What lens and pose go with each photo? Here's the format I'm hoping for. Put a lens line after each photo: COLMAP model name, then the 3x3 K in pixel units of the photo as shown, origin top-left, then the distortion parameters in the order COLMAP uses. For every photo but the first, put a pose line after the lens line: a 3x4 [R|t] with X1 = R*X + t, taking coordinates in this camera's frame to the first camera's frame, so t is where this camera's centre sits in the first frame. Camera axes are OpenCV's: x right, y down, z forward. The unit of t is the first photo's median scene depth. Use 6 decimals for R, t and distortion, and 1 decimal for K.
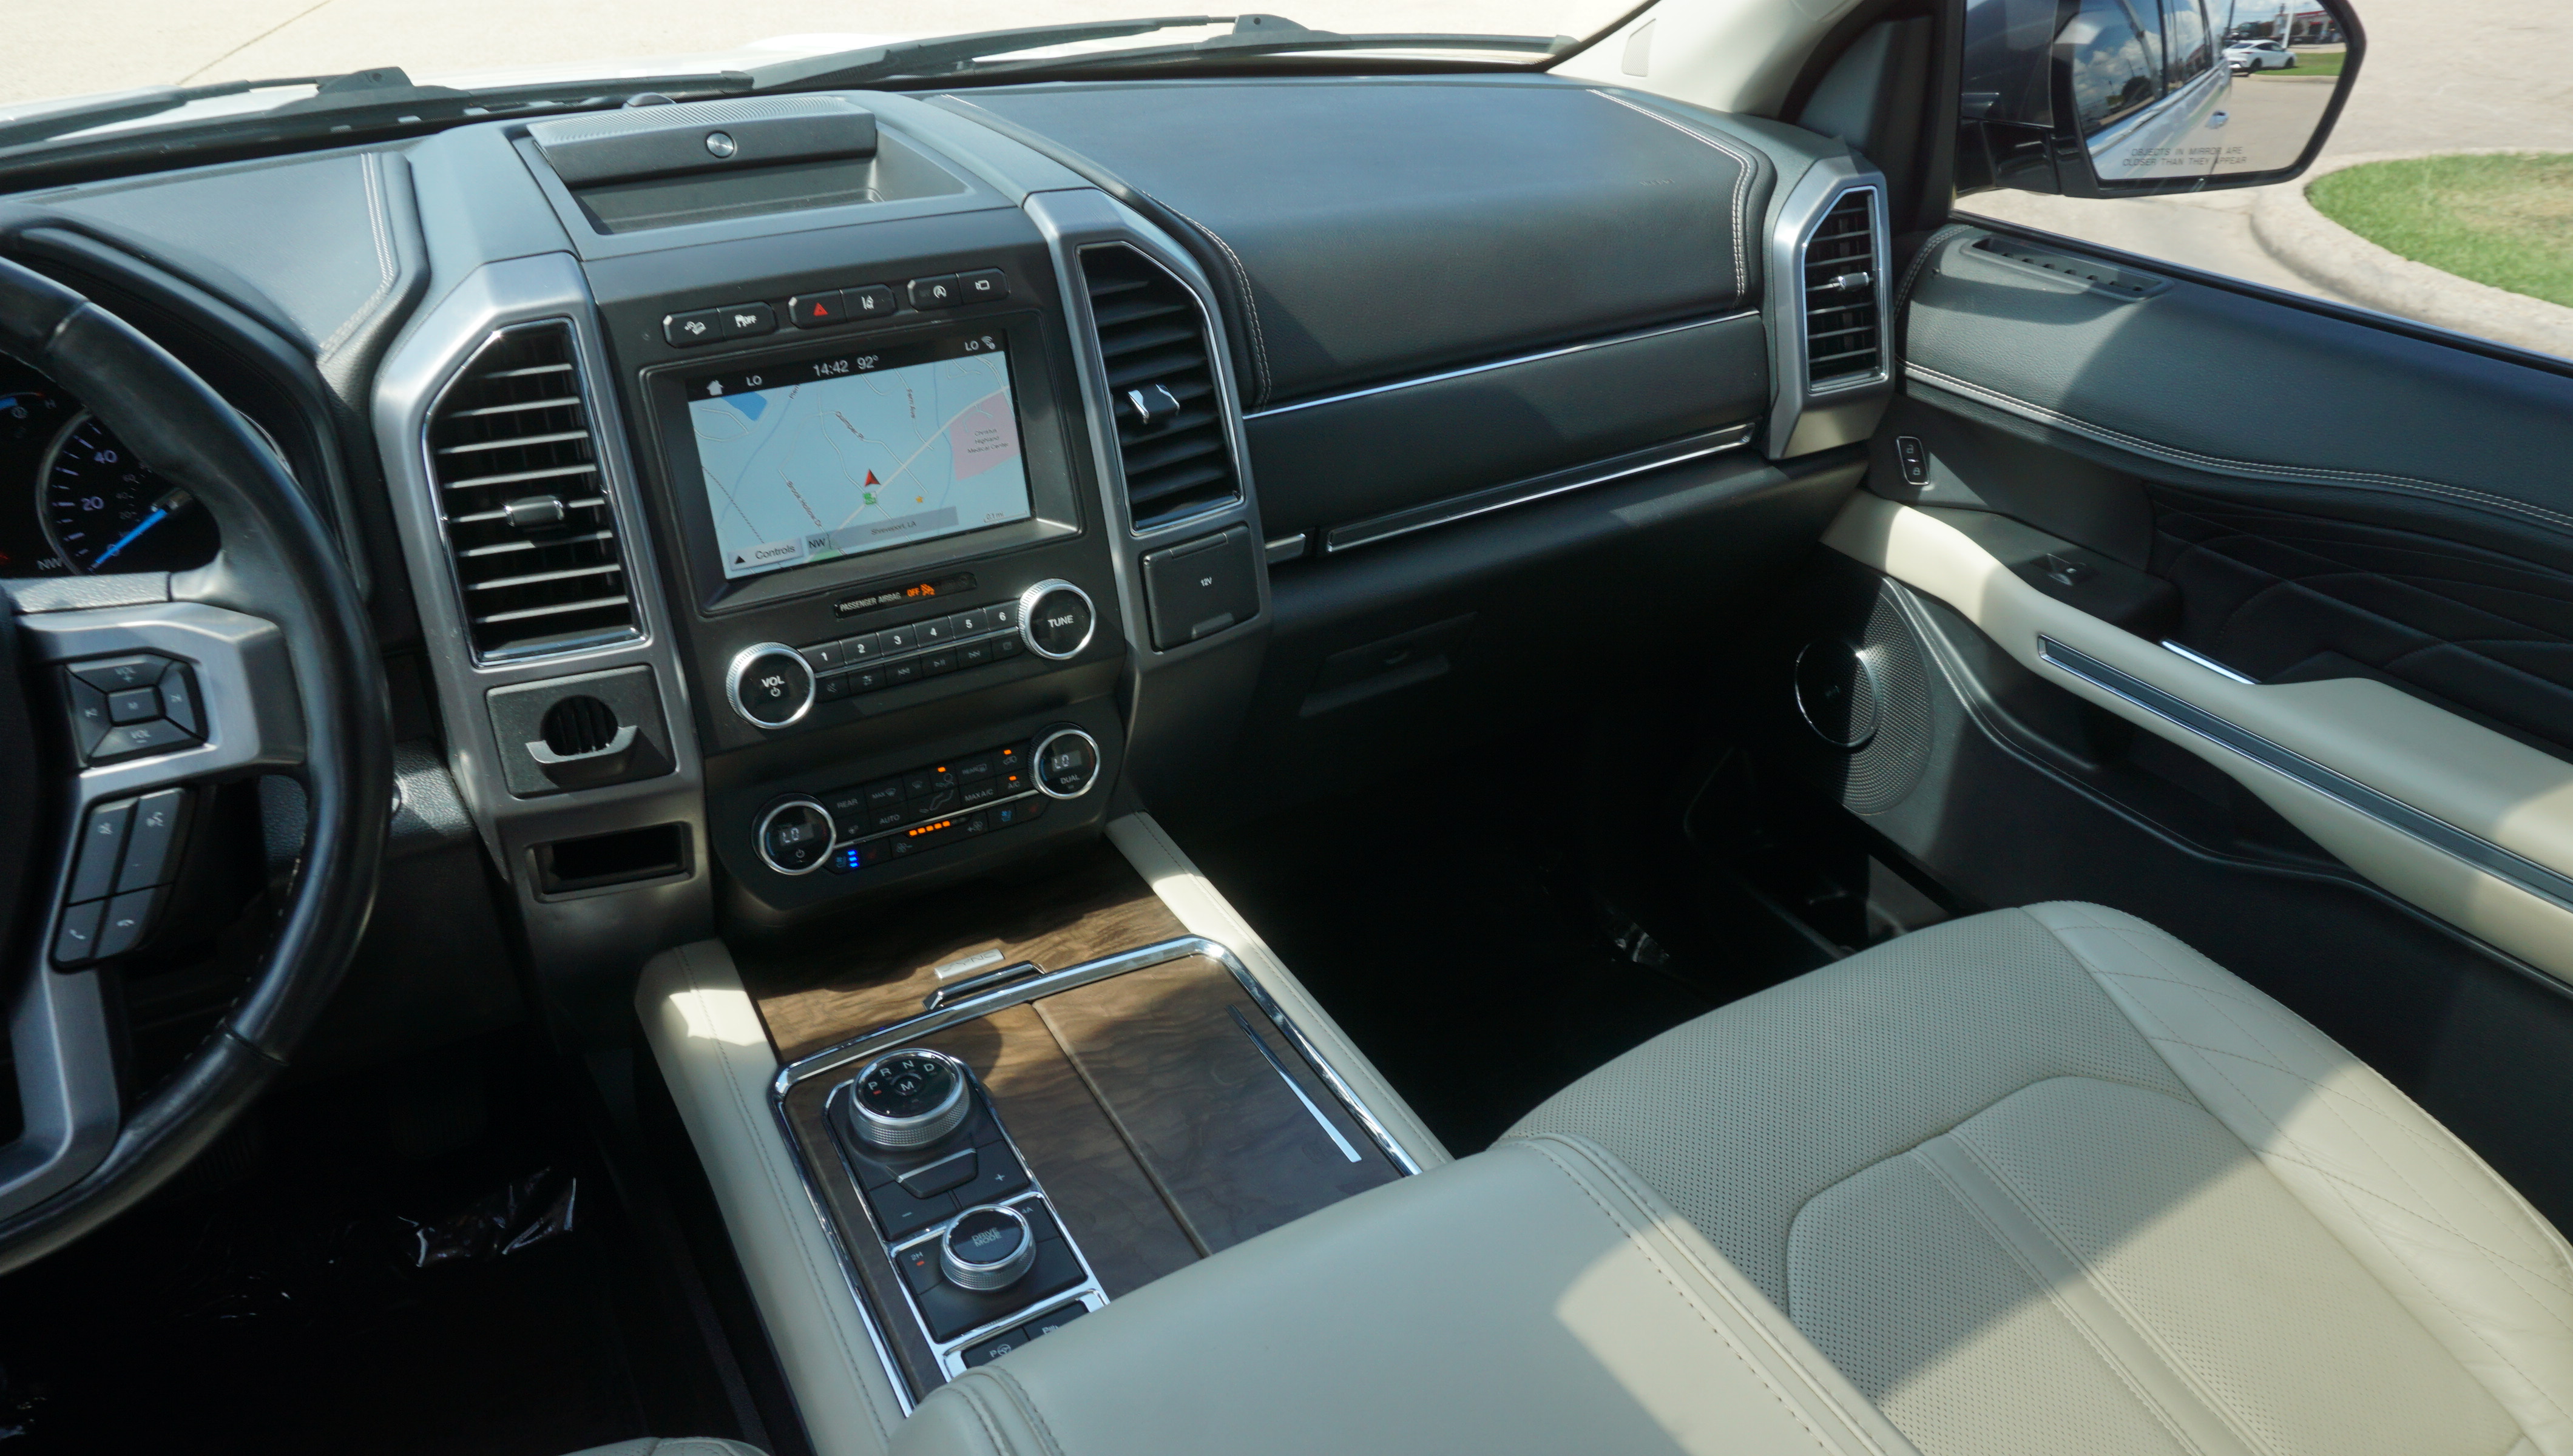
lens RADIAL K [[1724.8, 0, 1286.5], [0, 1724.8, 728.0], [0, 0, 1]] dist [-0.053248, 0.036906]
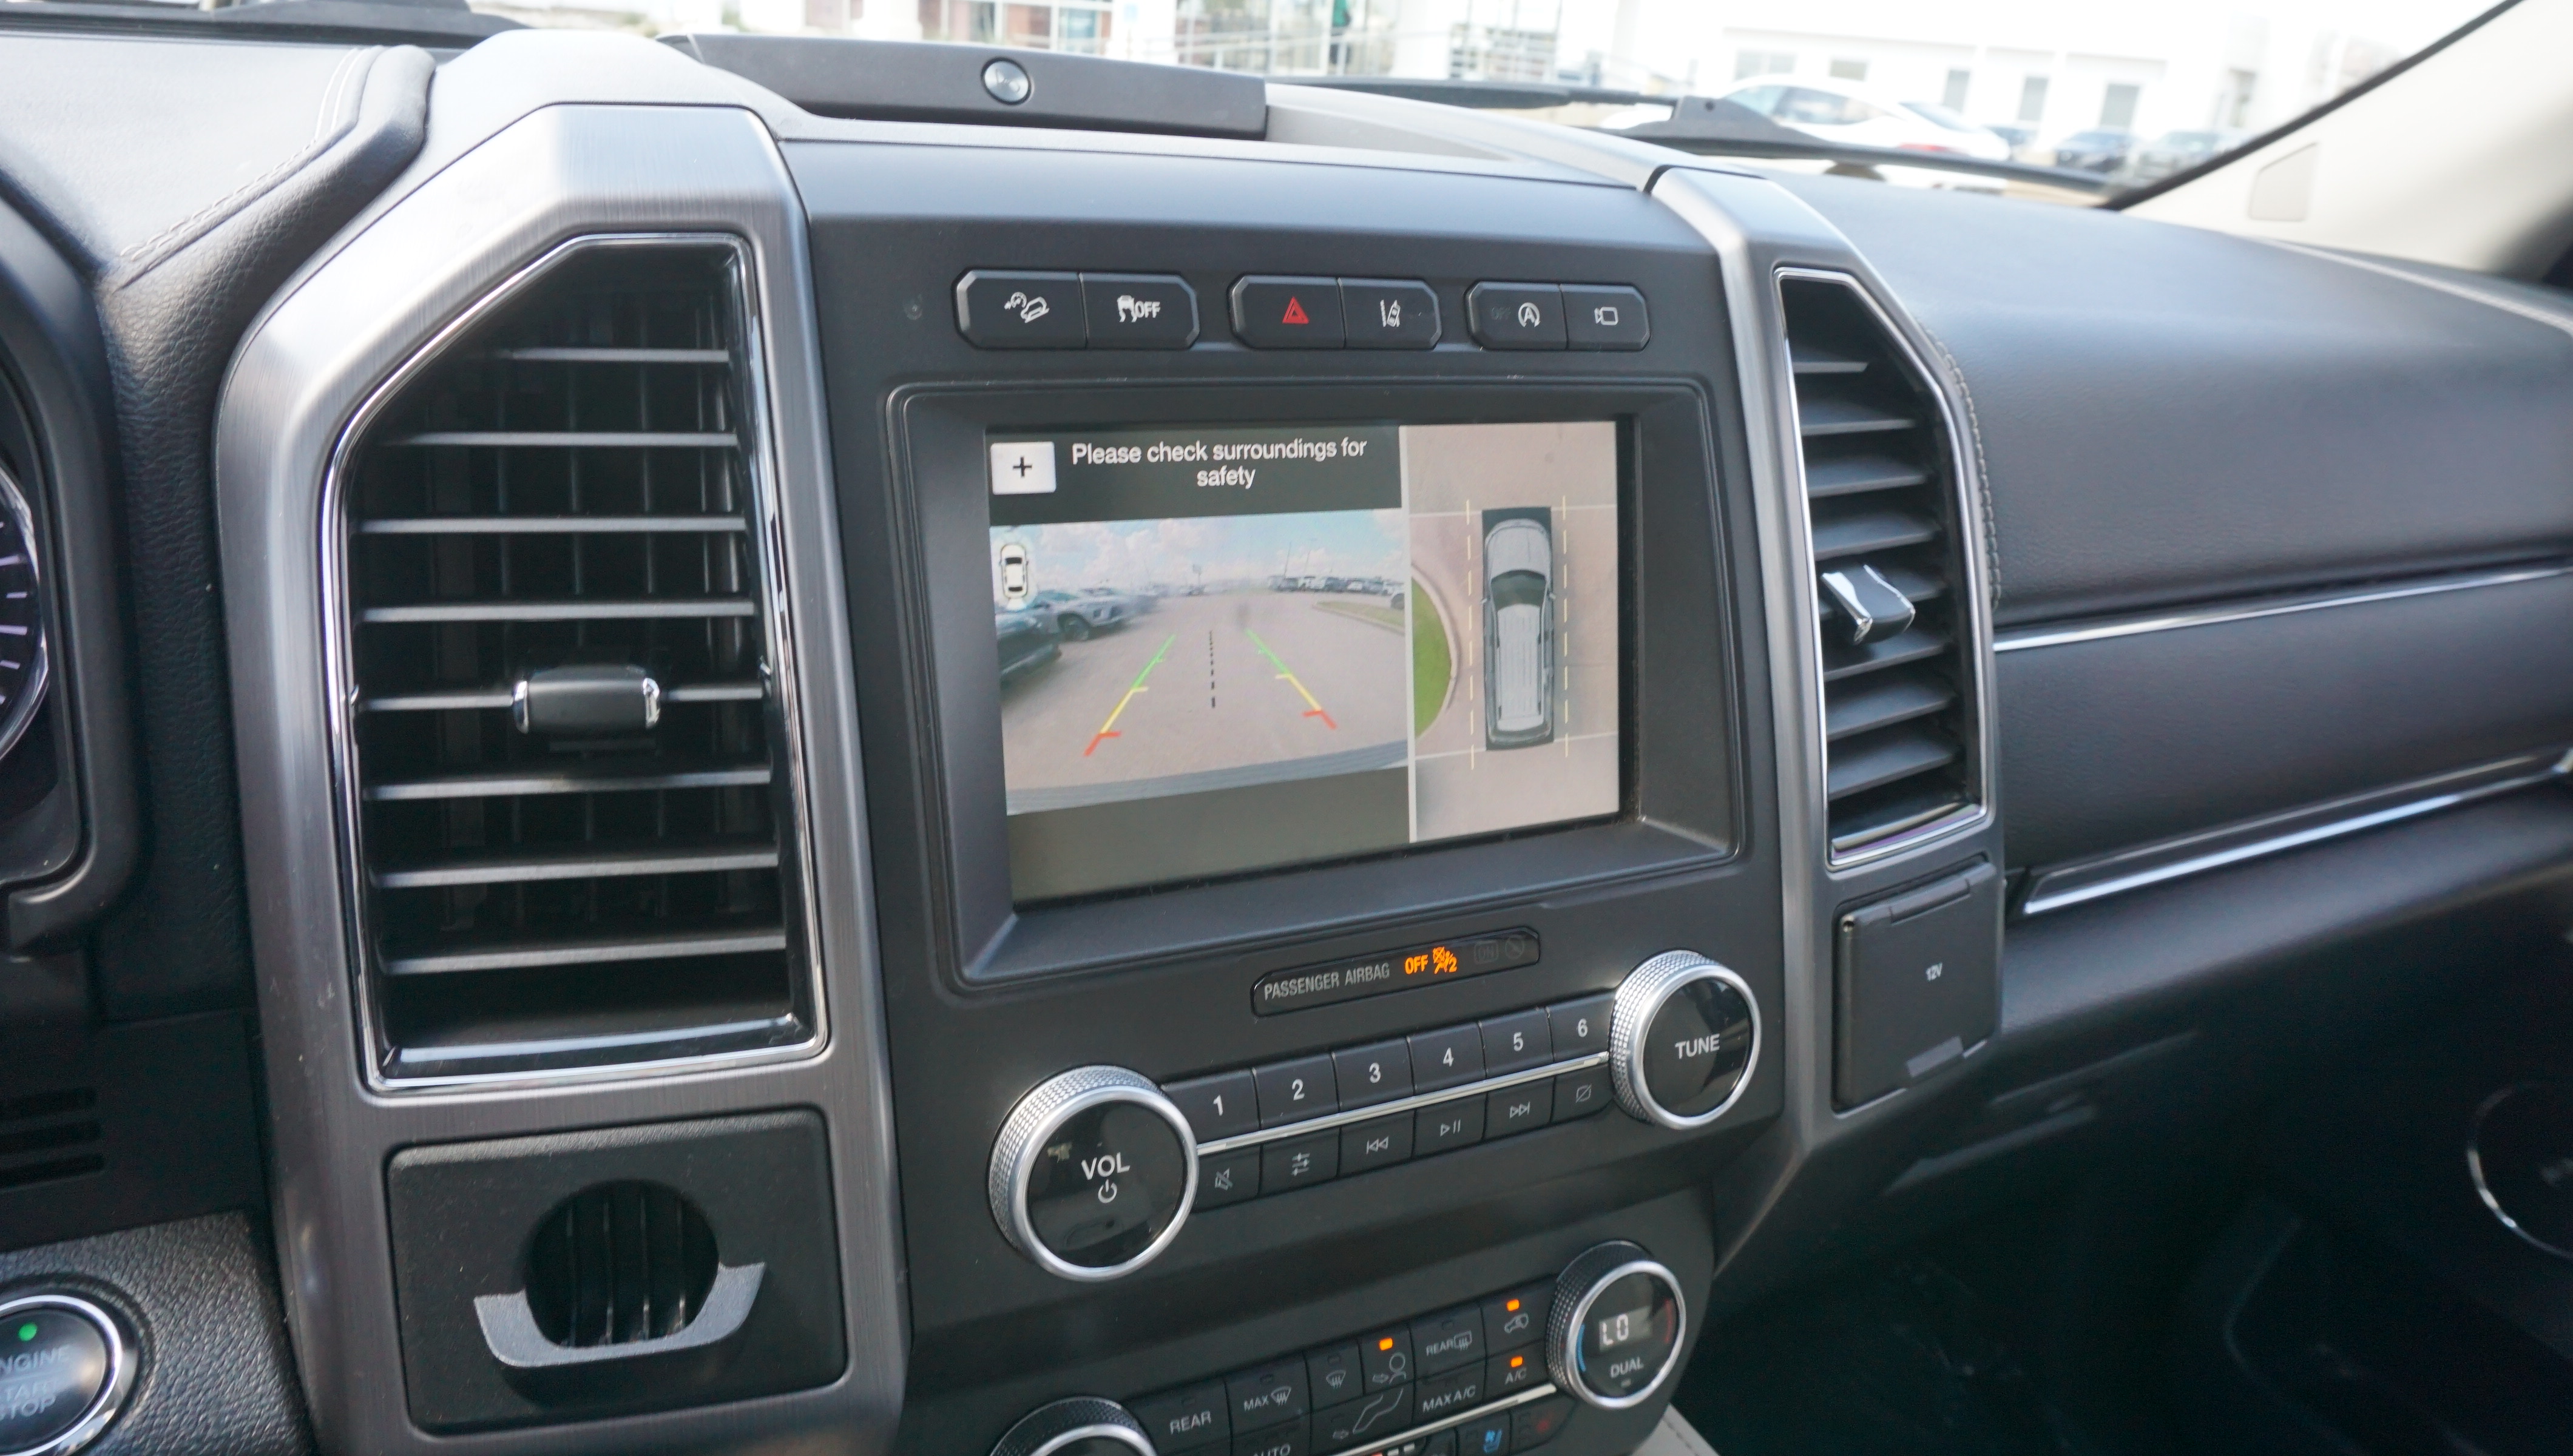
lens RADIAL K [[1729.9, 0, 1283.6], [0, 1729.9, 738.1], [0, 0, 1]] dist [-0.033730, 0.029237]
pose [[0.996154, 0.086610, -0.013254, -0.250166], [-0.087618, 0.984715, -0.150533, -0.066615], [0.000014, 0.151115, 0.988516, 0.556303]]
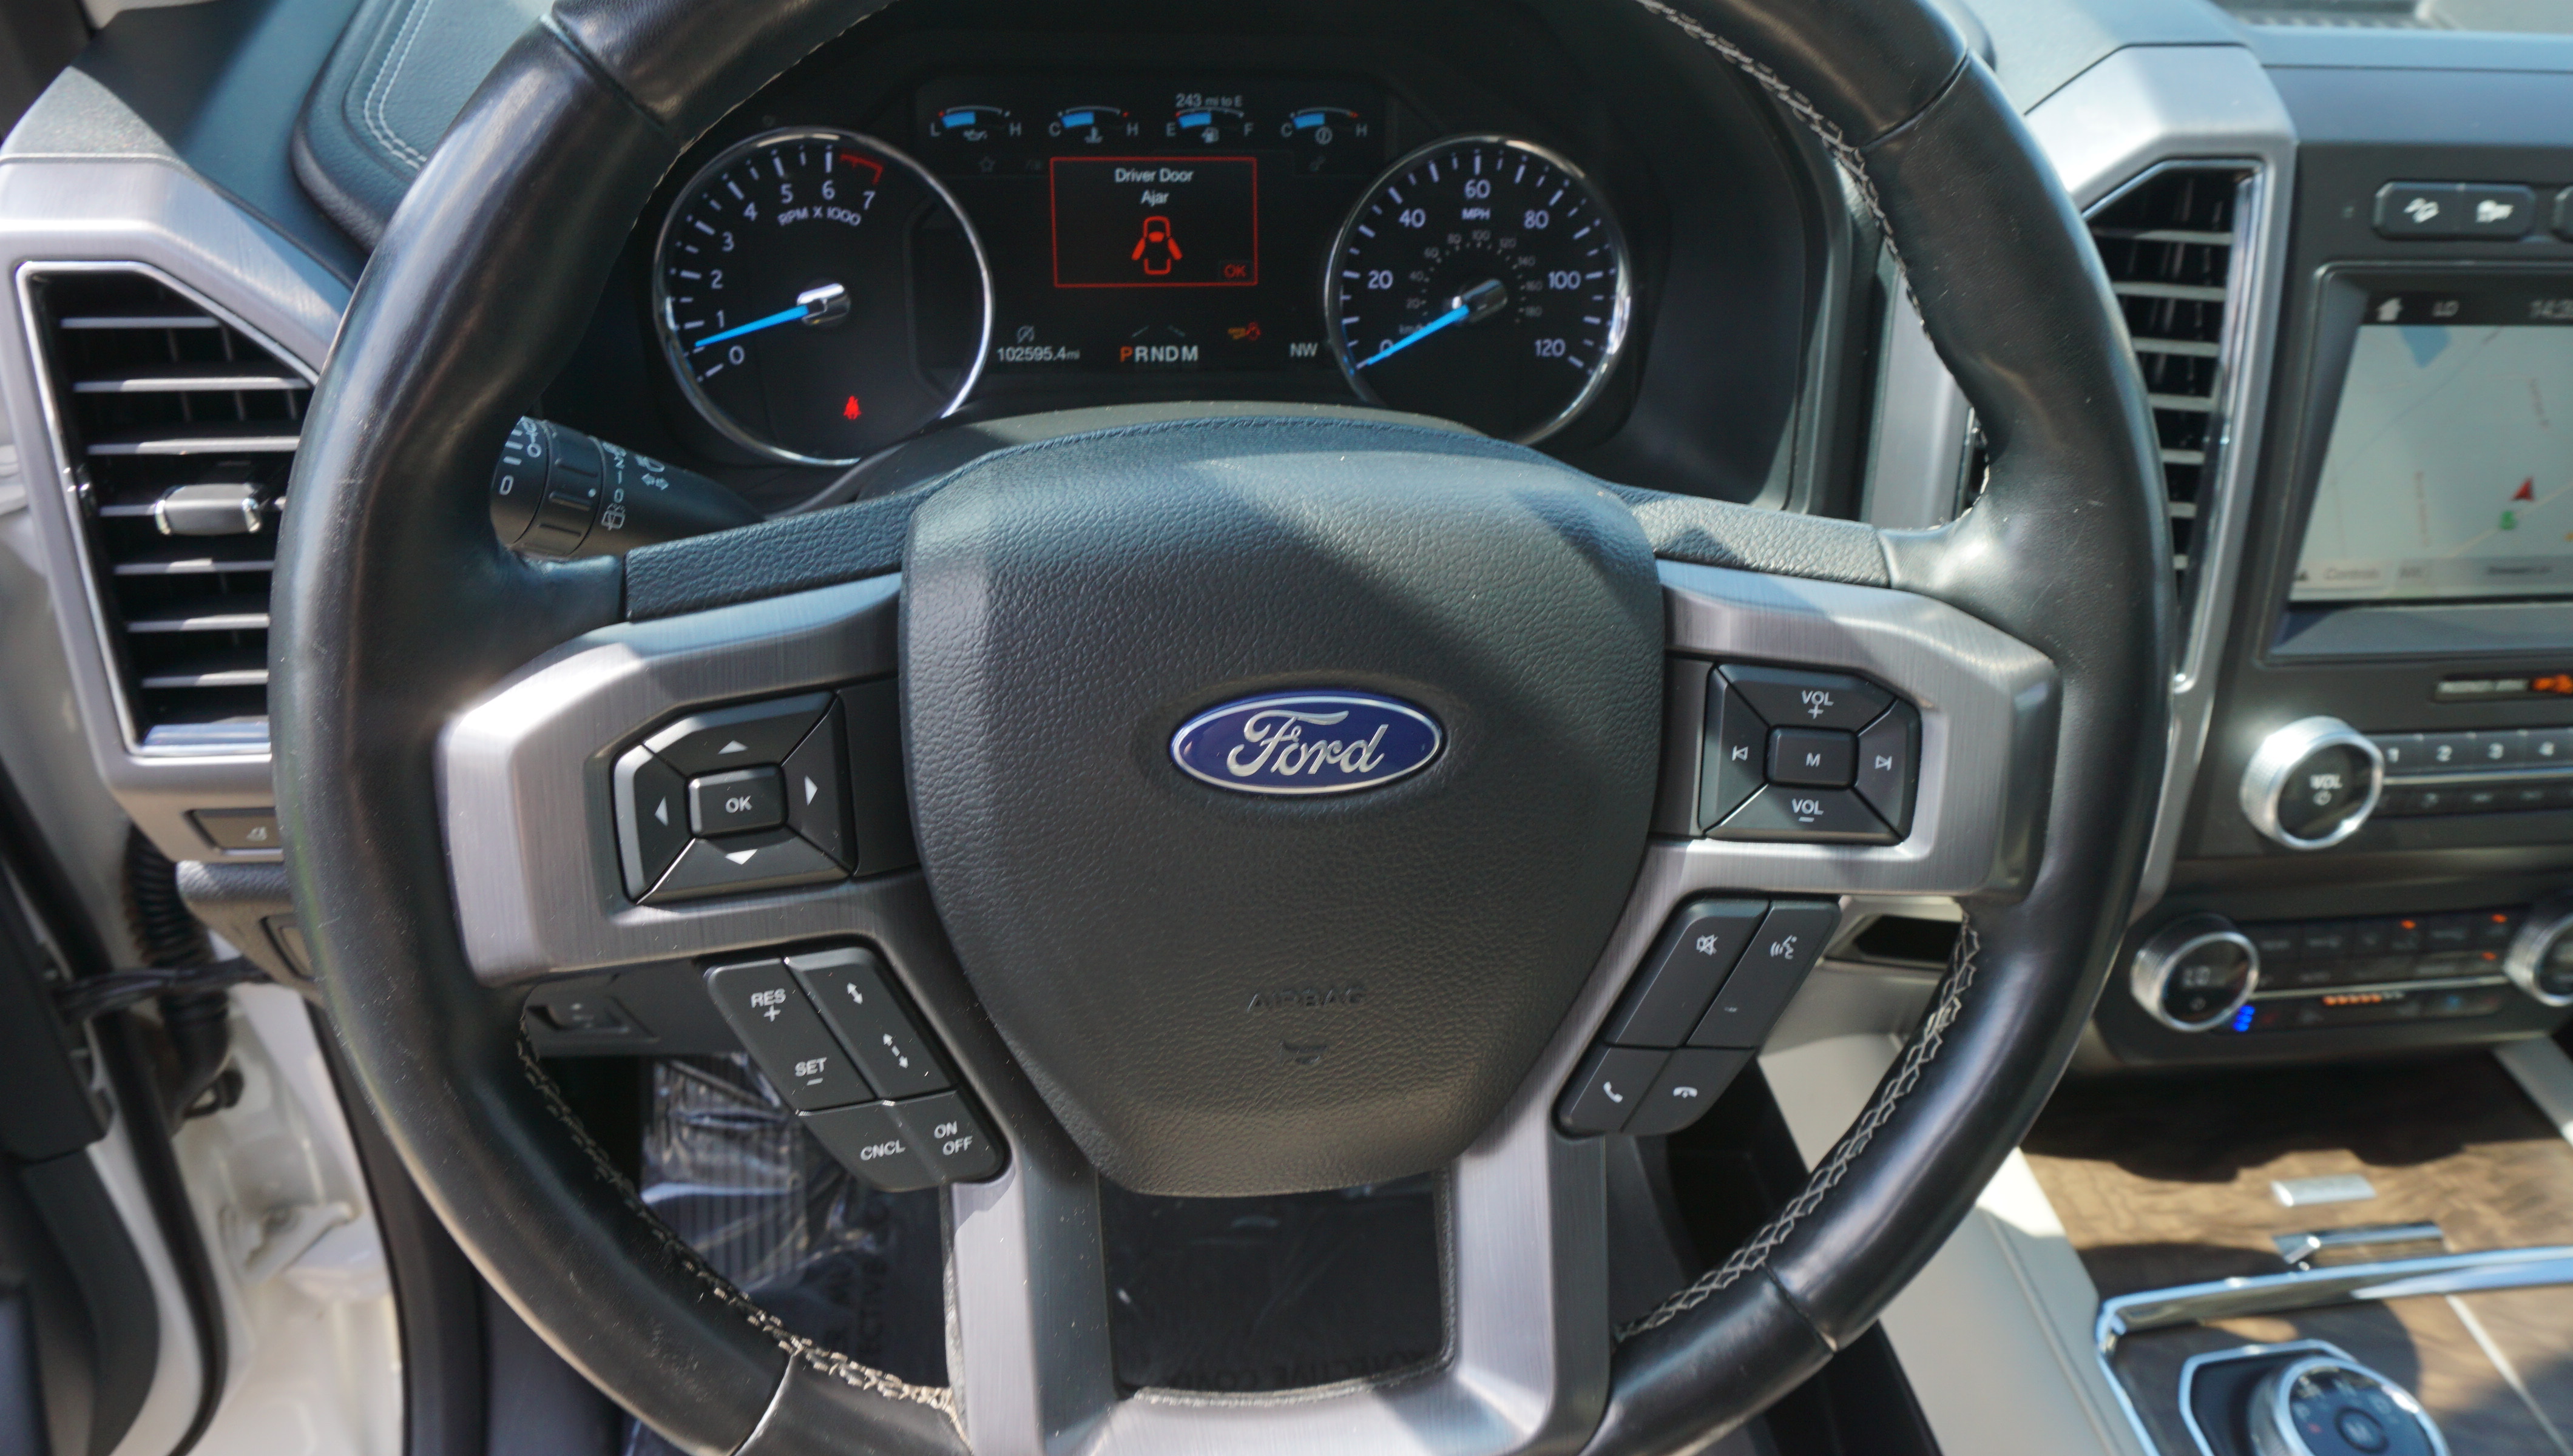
lens RADIAL K [[1724.8, 0, 1286.5], [0, 1724.8, 728.0], [0, 0, 1]] dist [-0.053248, 0.036906]
pose [[0.927746, 0.267863, -0.259877, -0.481216], [-0.234188, 0.960002, 0.153465, -0.050764], [0.290590, -0.081517, 0.953369, 0.270551]]
